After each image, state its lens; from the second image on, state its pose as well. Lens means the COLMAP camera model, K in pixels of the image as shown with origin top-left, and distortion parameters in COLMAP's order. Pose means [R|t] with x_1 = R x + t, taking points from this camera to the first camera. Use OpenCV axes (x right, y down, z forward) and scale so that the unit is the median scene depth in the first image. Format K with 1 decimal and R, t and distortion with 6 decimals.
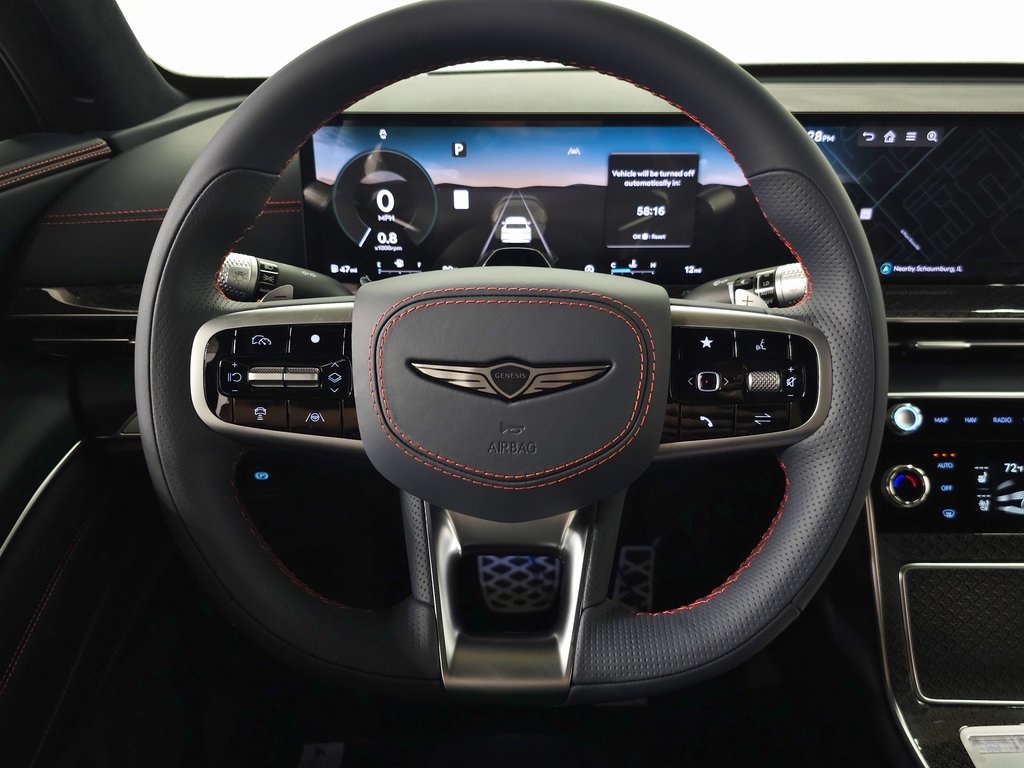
lens RADIAL K [[851.6, 0, 531.9], [0, 851.6, 382.1], [0, 0, 1]] dist [0.050567, -0.066629]
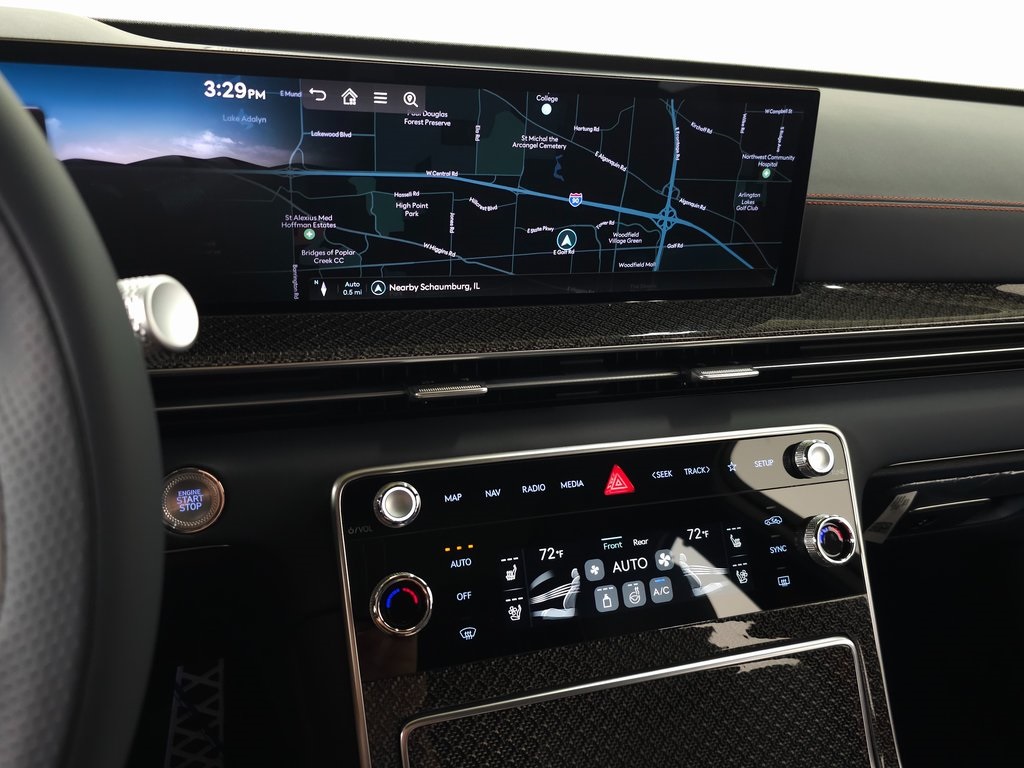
lens RADIAL K [[811.3, 0, 512.0], [0, 811.3, 384.0], [0, 0, 1]] dist [0.080754, -0.100641]
pose [[0.949360, -0.064964, 0.307401, 0.324392], [0.072544, 0.997277, -0.013281, -0.037902], [-0.305701, 0.034909, 0.951487, 0.343704]]
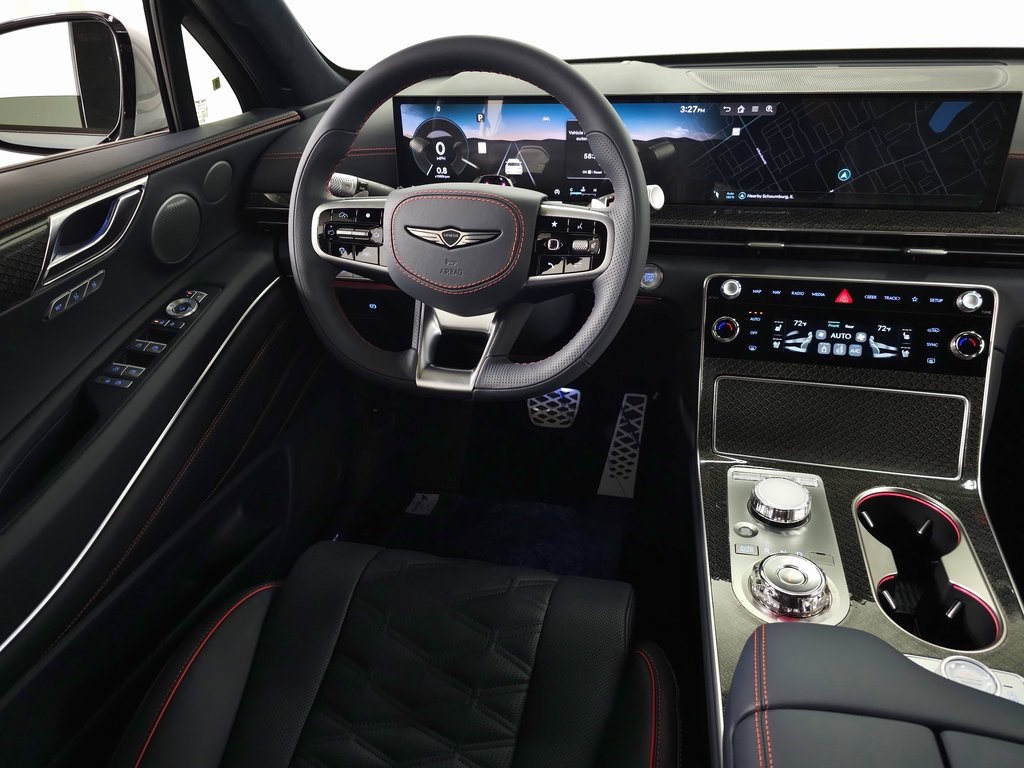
lens RADIAL K [[709.0, 0, 512.0], [0, 709.0, 384.0], [0, 0, 1]] dist [0.056371, -0.062068]
pose [[0.970109, 0.085128, -0.227247, 0.351444], [-0.061264, 0.992032, 0.110087, 0.098032], [0.234808, -0.092874, 0.967595, -0.427466]]
